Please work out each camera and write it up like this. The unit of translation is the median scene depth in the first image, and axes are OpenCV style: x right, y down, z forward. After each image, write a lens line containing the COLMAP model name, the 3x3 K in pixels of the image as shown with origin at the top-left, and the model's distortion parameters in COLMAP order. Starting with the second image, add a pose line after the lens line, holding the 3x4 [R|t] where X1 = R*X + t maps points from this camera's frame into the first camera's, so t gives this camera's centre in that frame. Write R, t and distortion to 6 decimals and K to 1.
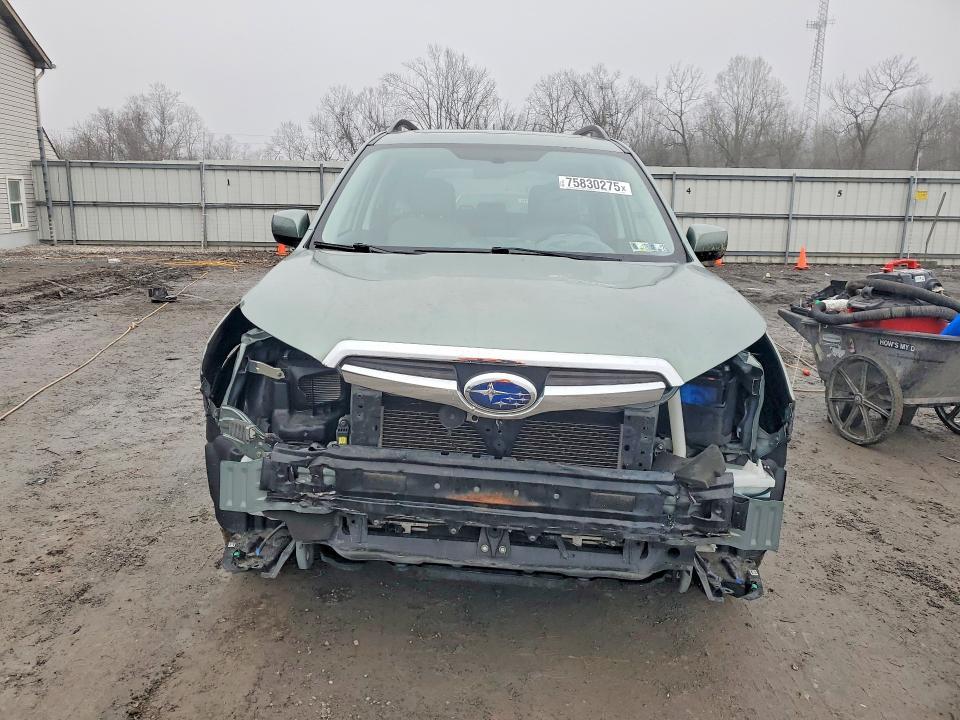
lens RADIAL K [[770.8, 0, 480.0], [0, 770.8, 360.0], [0, 0, 1]] dist [0.024897, -0.001334]
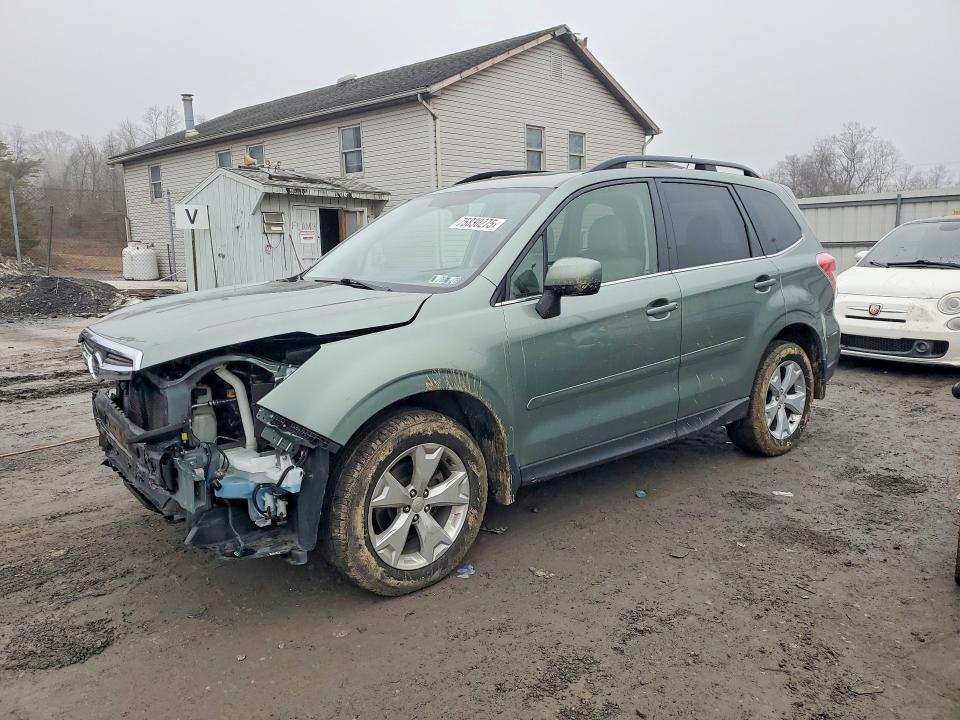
lens RADIAL K [[770.8, 0, 480.0], [0, 770.8, 360.0], [0, 0, 1]] dist [0.024897, -0.001334]
pose [[0.644508, 0.089515, -0.759339, 0.198600], [-0.126373, 0.991936, 0.009673, -0.010380], [0.754081, 0.089726, 0.650623, 0.060553]]
